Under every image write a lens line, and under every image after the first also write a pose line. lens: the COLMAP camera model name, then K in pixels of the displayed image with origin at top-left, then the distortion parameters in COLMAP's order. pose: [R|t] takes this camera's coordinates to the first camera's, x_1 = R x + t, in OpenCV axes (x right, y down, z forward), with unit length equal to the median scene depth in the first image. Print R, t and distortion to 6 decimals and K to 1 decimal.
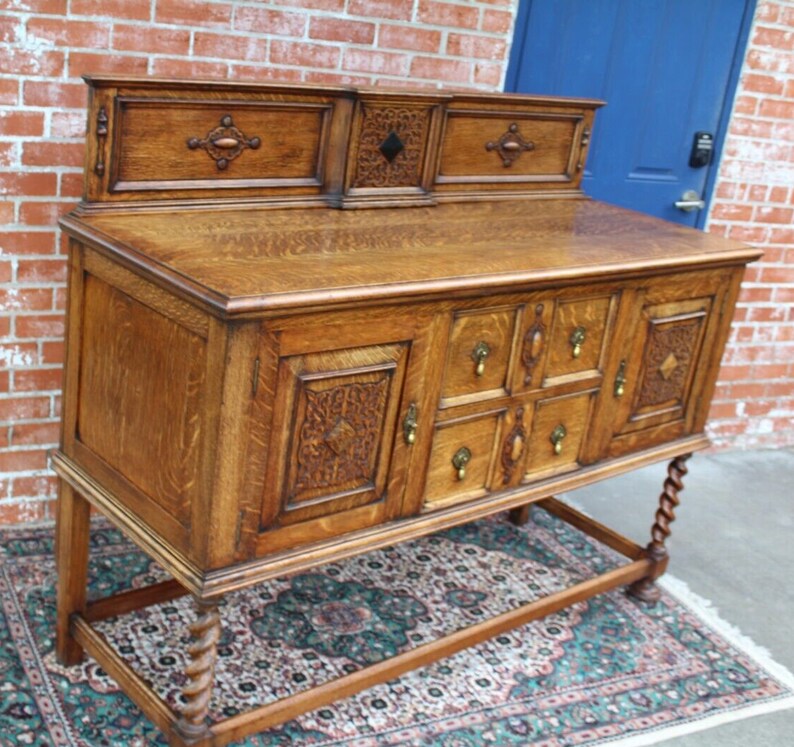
lens RADIAL K [[1178.9, 0, 377.5], [0, 1178.9, 386.9], [0, 0, 1]] dist [-0.124302, 0.019225]
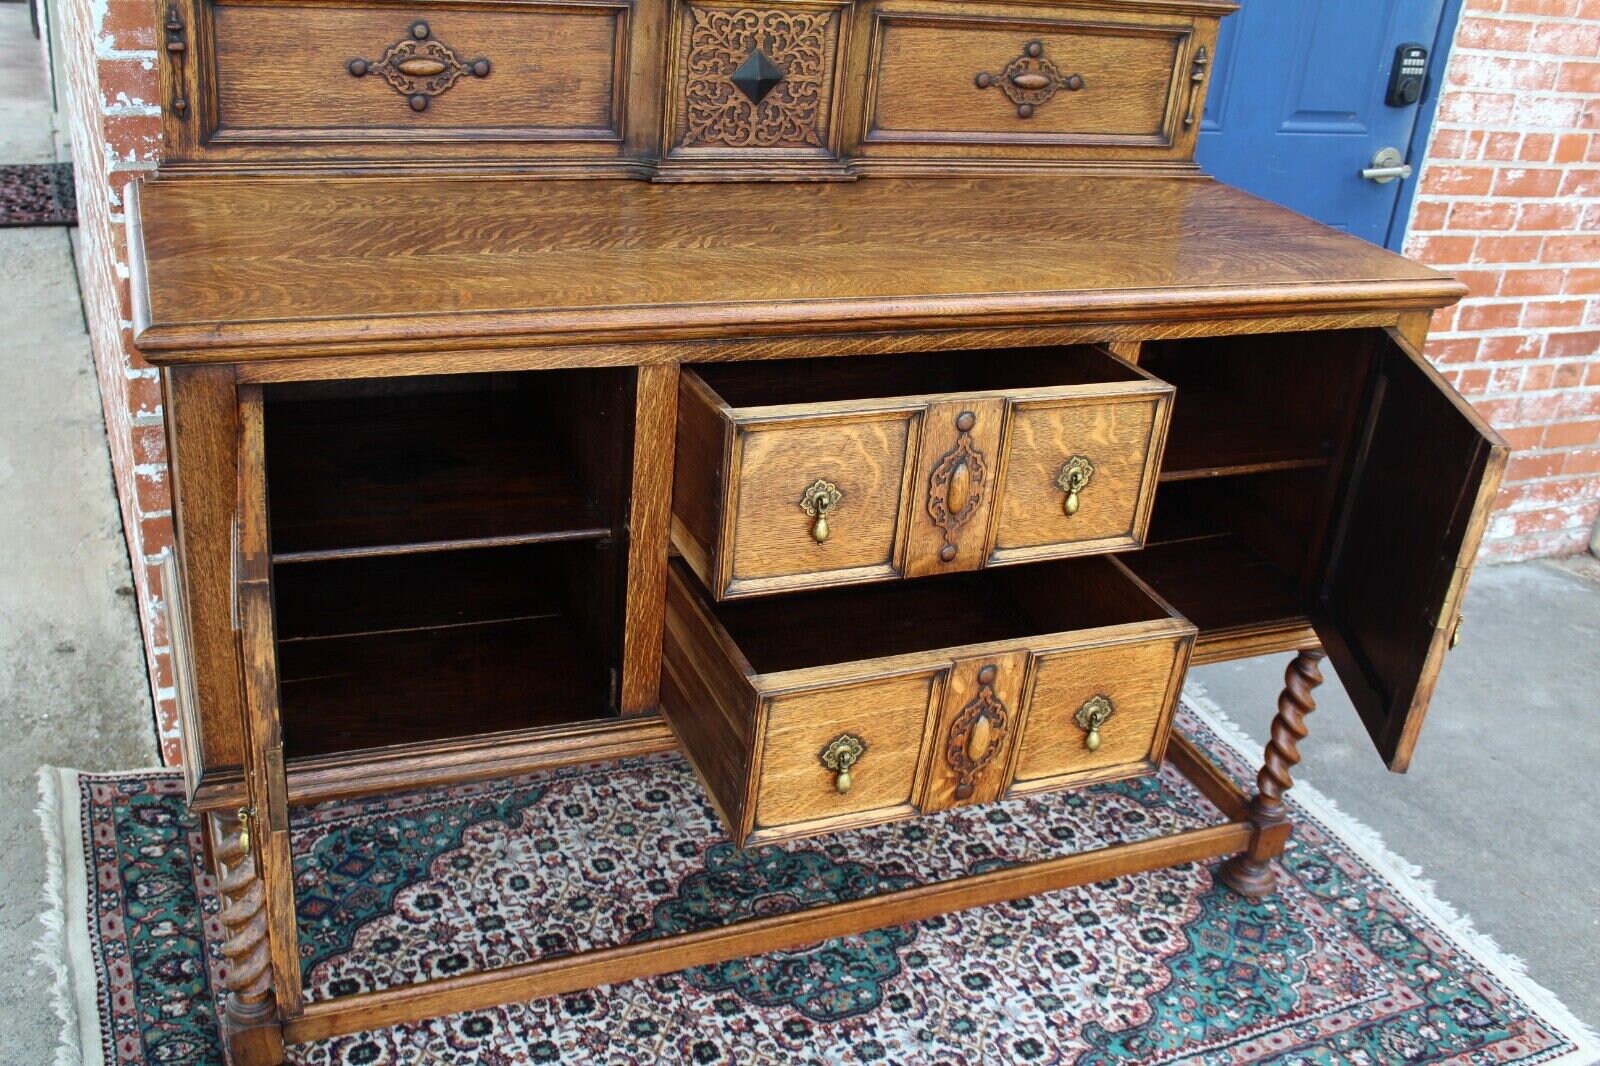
lens RADIAL K [[1645.6, 0, 844.9], [0, 1645.6, 554.9], [0, 0, 1]] dist [-0.137625, 0.132055]
pose [[0.998864, -0.016983, -0.044512, 0.037159], [0.021307, 0.994905, 0.098543, -0.065733], [0.042612, -0.099380, 0.994137, 0.209978]]
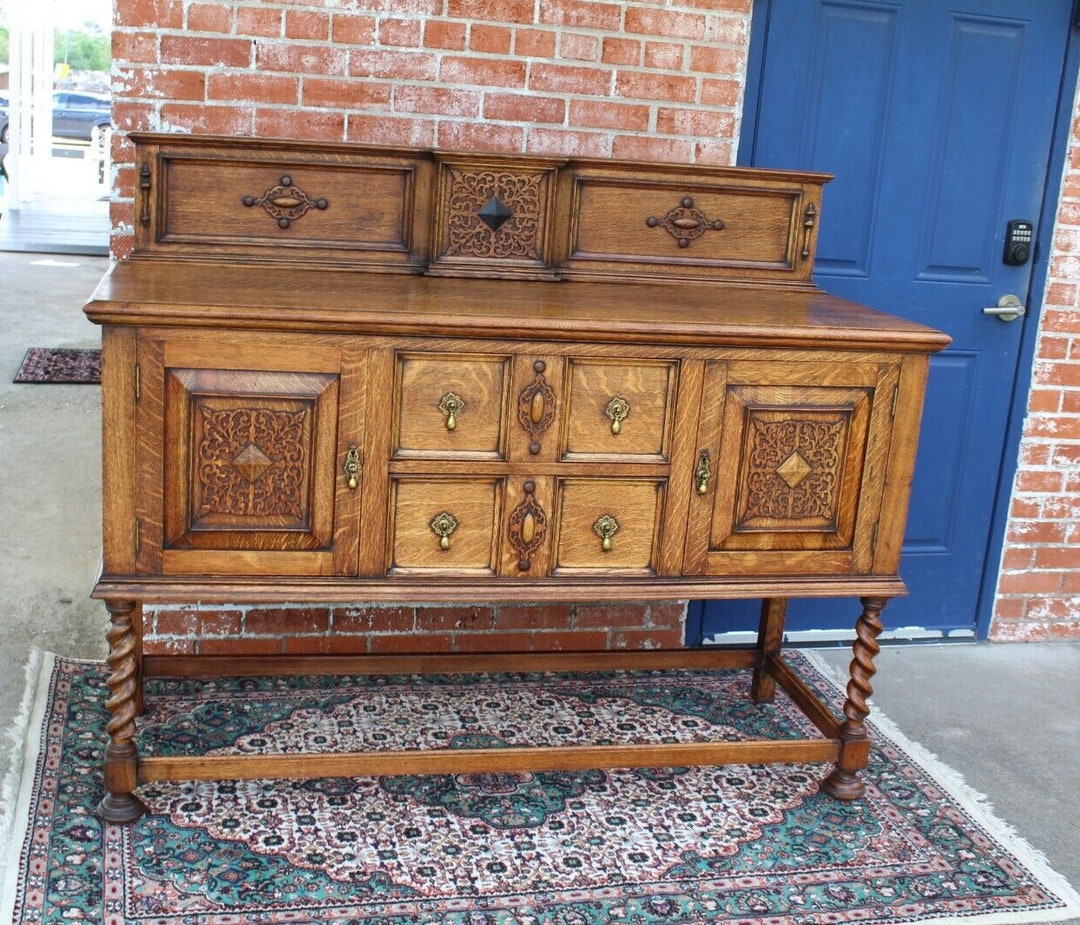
lens RADIAL K [[1473.7, 0, 540.0], [0, 1473.7, 462.5], [0, 0, 1]] dist [-0.128082, 0.007397]
pose [[0.971115, -0.006546, -0.238522, 0.252579], [-0.023021, 0.992390, -0.120963, 0.097327], [0.237498, 0.122960, 0.963574, -0.032910]]
